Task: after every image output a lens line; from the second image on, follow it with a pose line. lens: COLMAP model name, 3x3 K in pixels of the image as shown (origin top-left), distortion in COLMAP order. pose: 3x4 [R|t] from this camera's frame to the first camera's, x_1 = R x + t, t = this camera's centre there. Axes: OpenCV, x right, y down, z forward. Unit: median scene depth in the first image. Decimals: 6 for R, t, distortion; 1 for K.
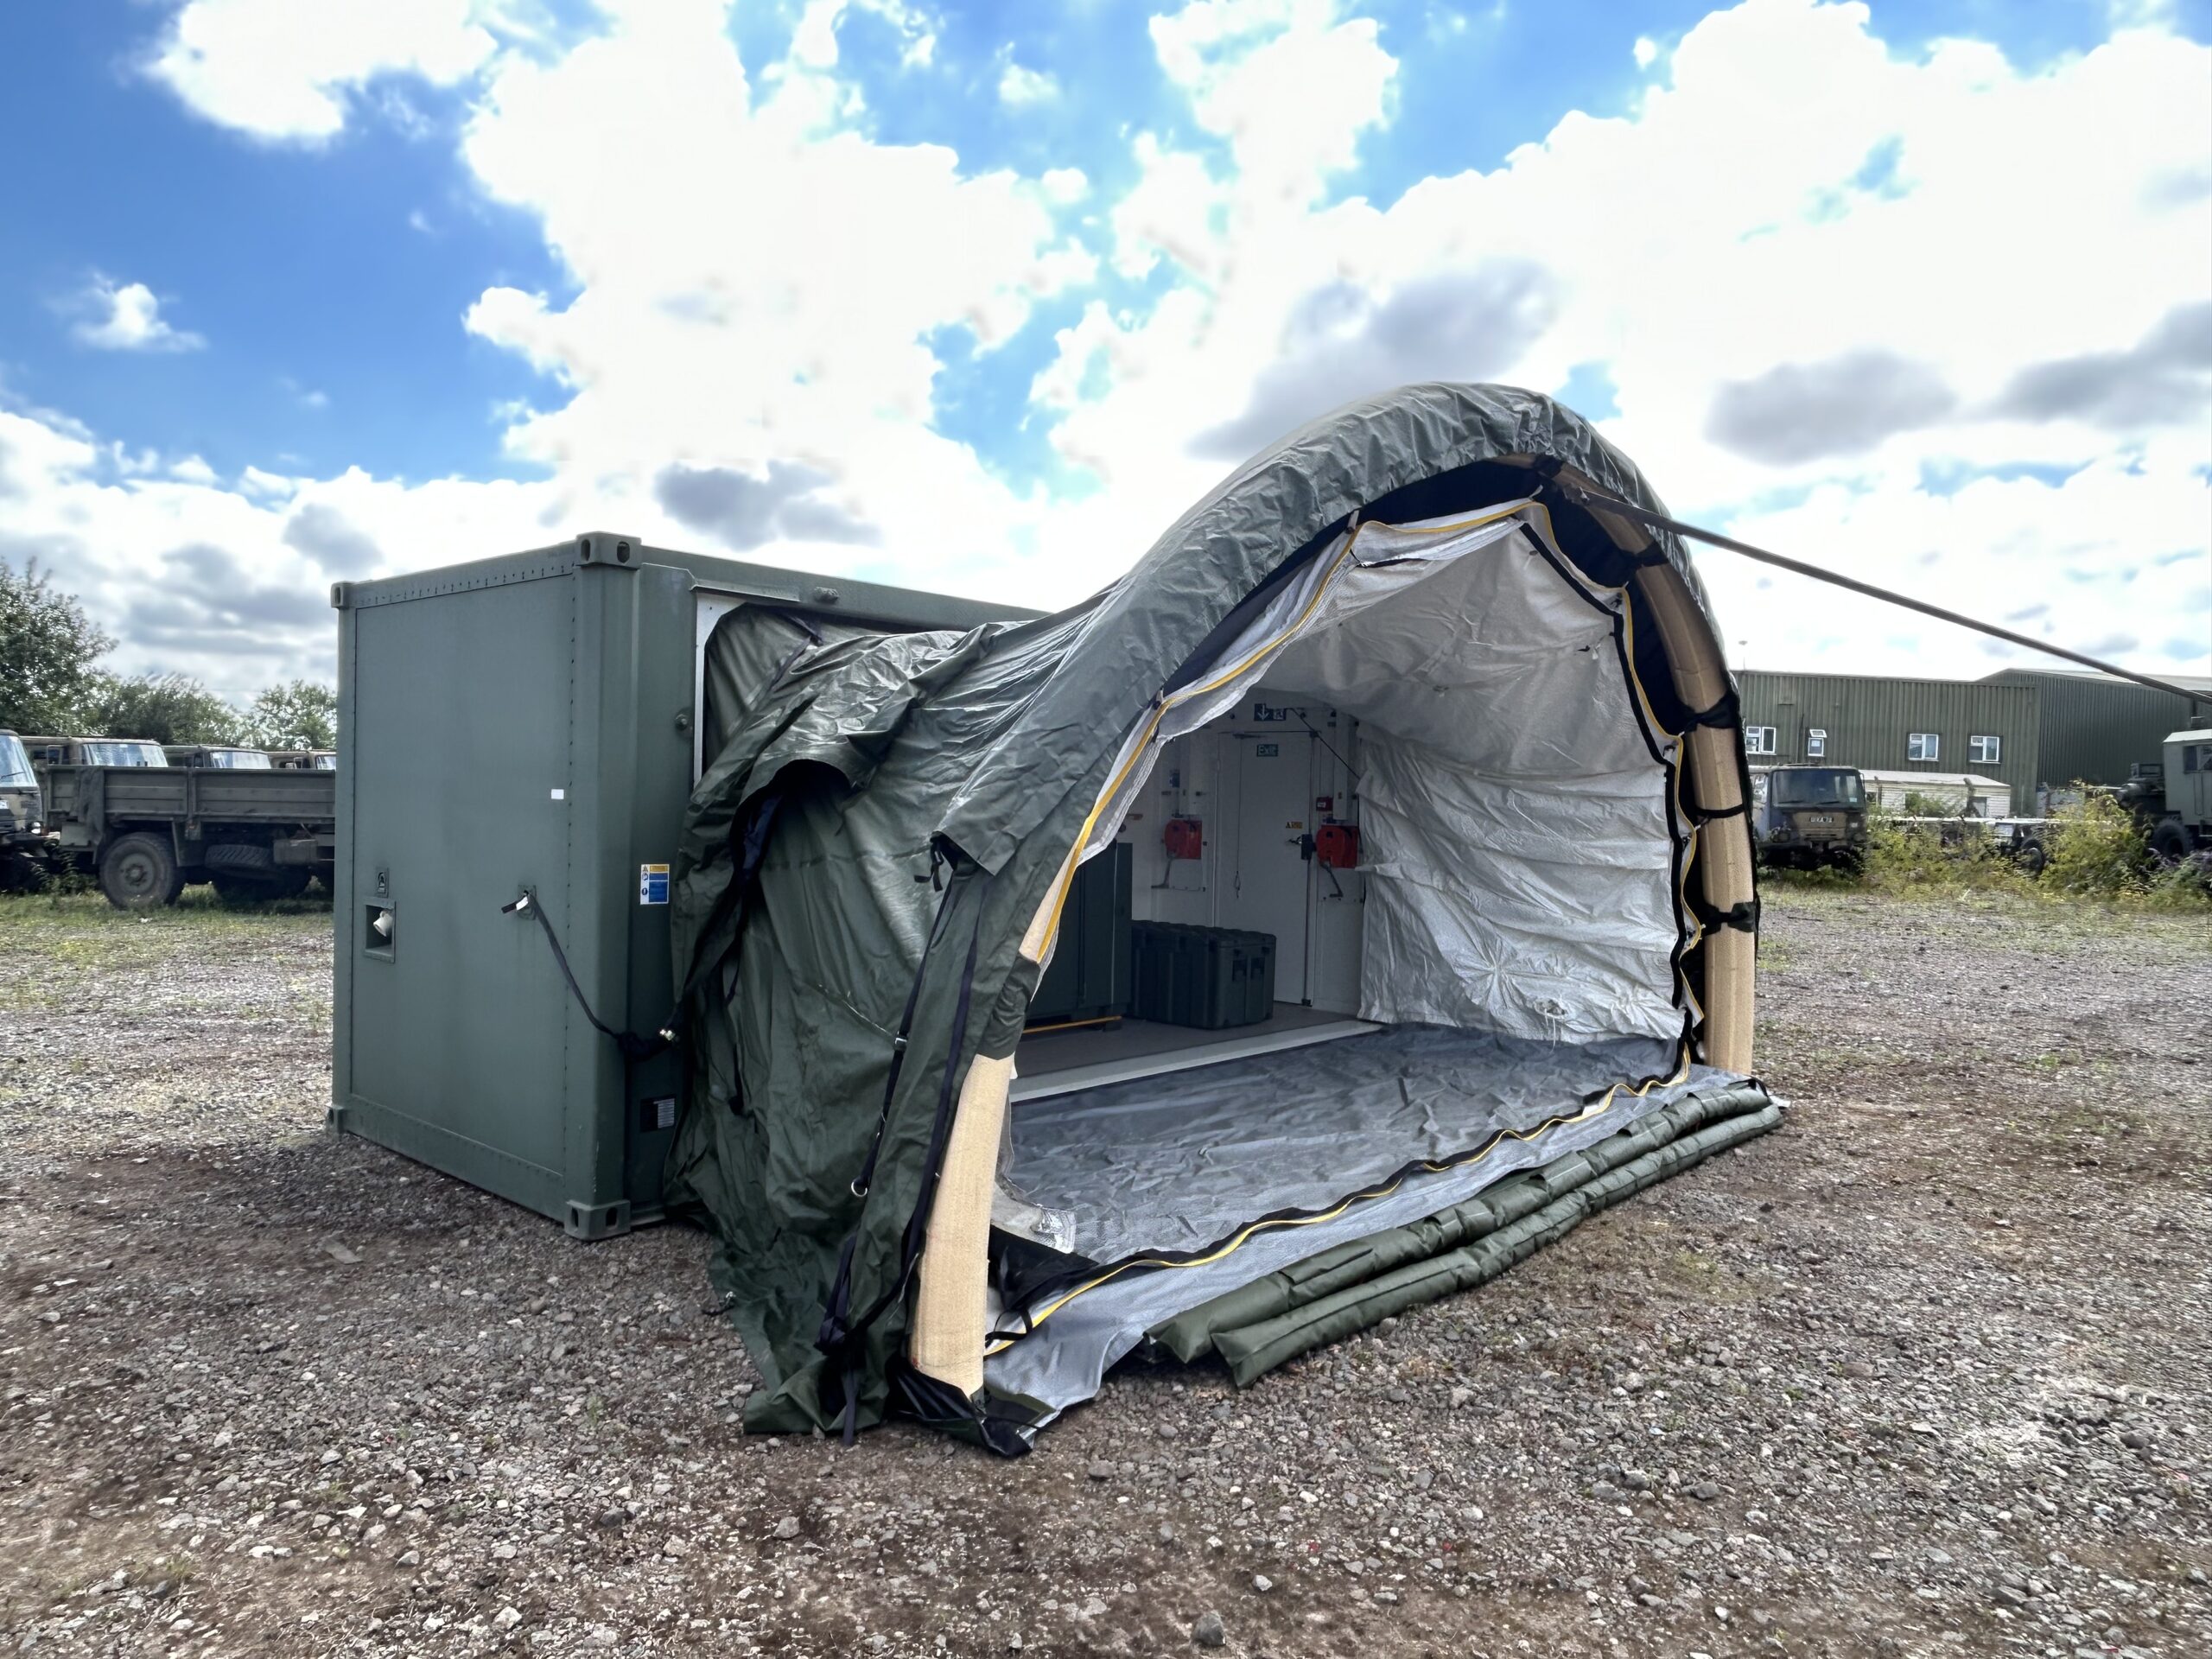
lens RADIAL K [[1471.1, 0, 1086.6], [0, 1471.1, 831.8], [0, 0, 1]] dist [0.001415, -0.002905]
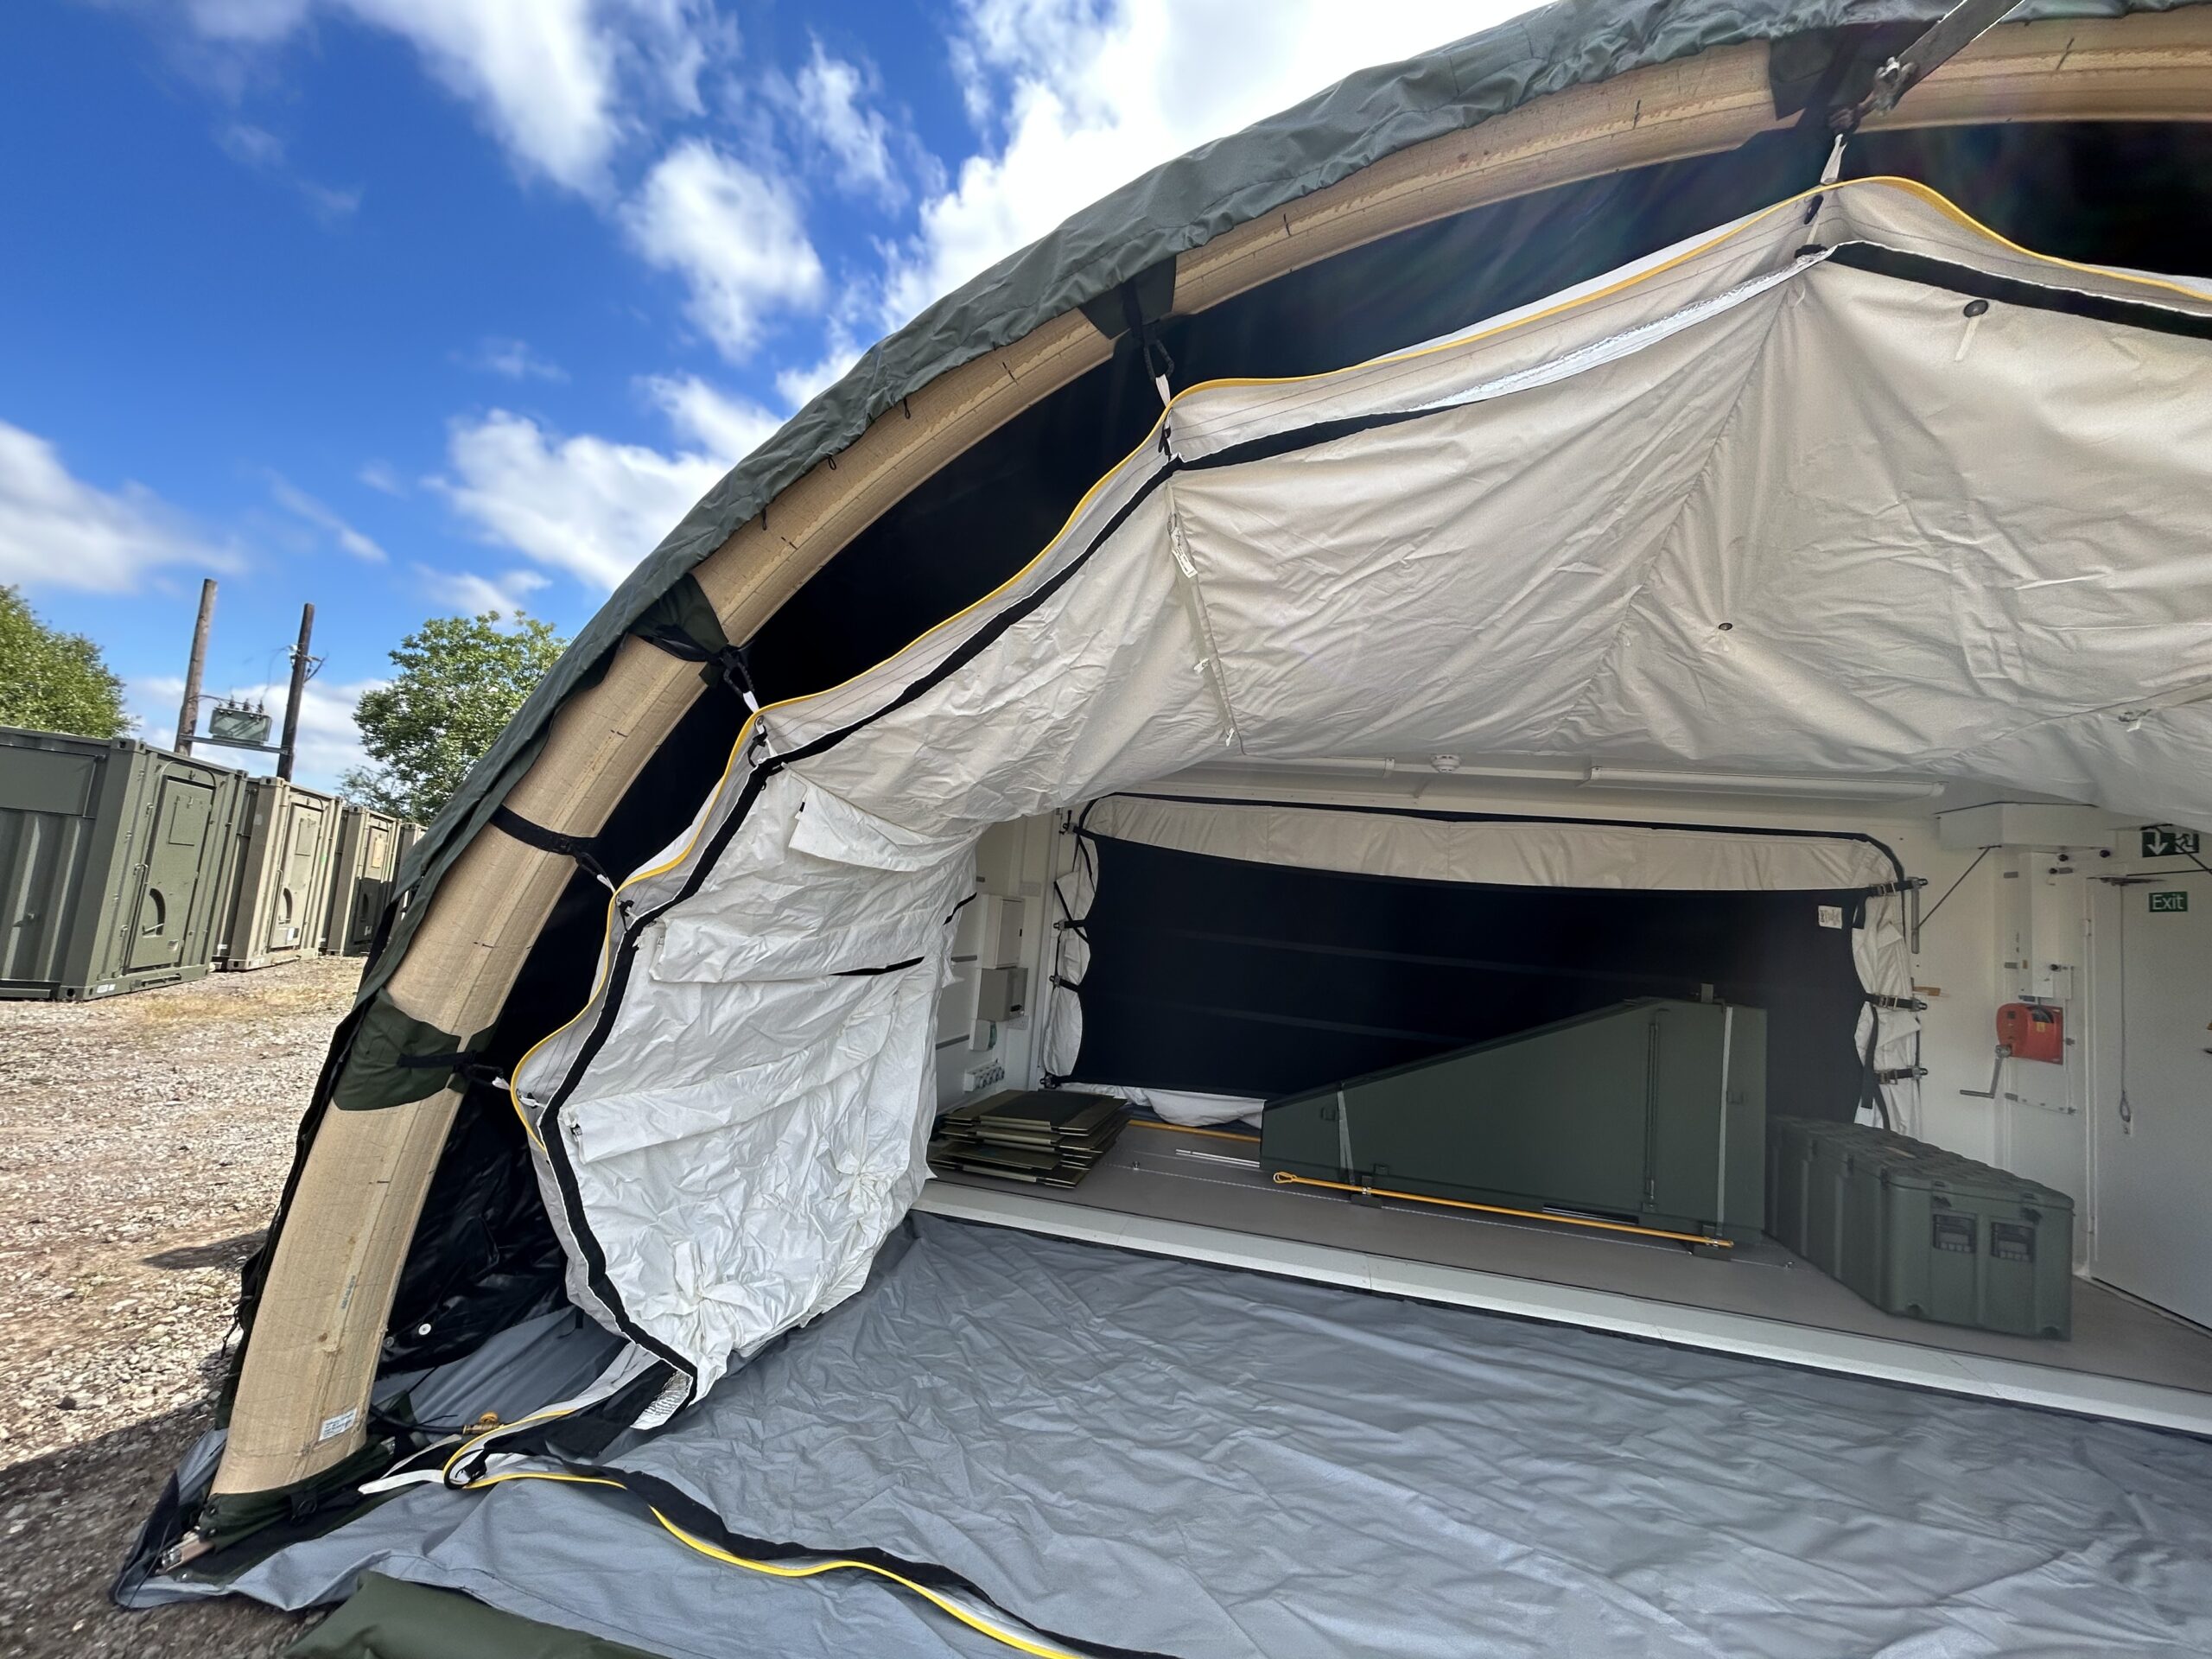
lens RADIAL K [[895.5, 0, 1106.0], [0, 895.5, 829.5], [0, 0, 1]] dist [0.001993, 0.000558]
pose [[0.486278, -0.062195, -0.871588, 0.292630], [-0.094971, 0.987793, -0.123474, 0.005618], [0.868628, 0.142818, 0.474435, 0.511525]]
